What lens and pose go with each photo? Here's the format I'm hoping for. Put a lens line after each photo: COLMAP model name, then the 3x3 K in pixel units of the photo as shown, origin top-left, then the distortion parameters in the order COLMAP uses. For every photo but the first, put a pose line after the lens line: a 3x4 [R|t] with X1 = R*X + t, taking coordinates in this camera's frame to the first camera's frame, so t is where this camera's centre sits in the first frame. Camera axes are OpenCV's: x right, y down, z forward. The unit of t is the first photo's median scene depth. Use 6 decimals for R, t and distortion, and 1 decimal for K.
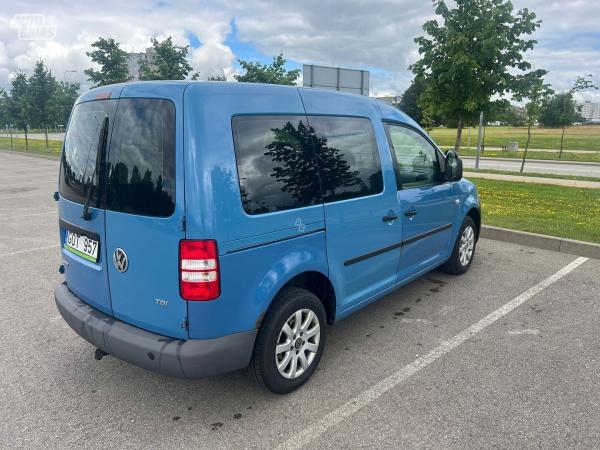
lens RADIAL K [[451.7, 0, 300.0], [0, 451.7, 225.0], [0, 0, 1]] dist [-0.001952, -0.005577]
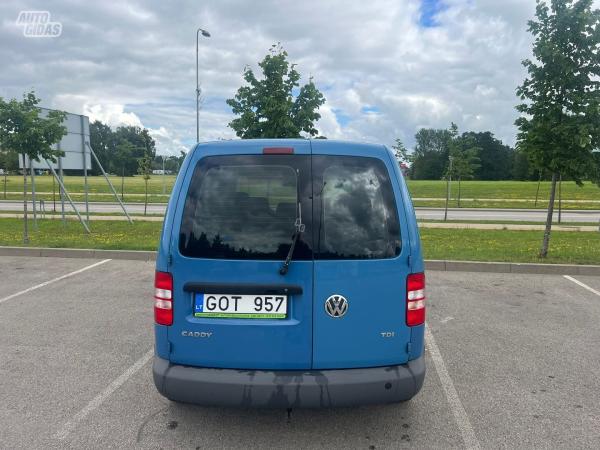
lens RADIAL K [[451.2, 0, 300.0], [0, 451.2, 225.0], [0, 0, 1]] dist [0.009022, -0.000141]
pose [[0.753492, -0.058647, 0.654837, -1.054923], [0.126287, 0.990377, -0.056615, -0.055852], [-0.645215, 0.125356, 0.753647, 0.229818]]
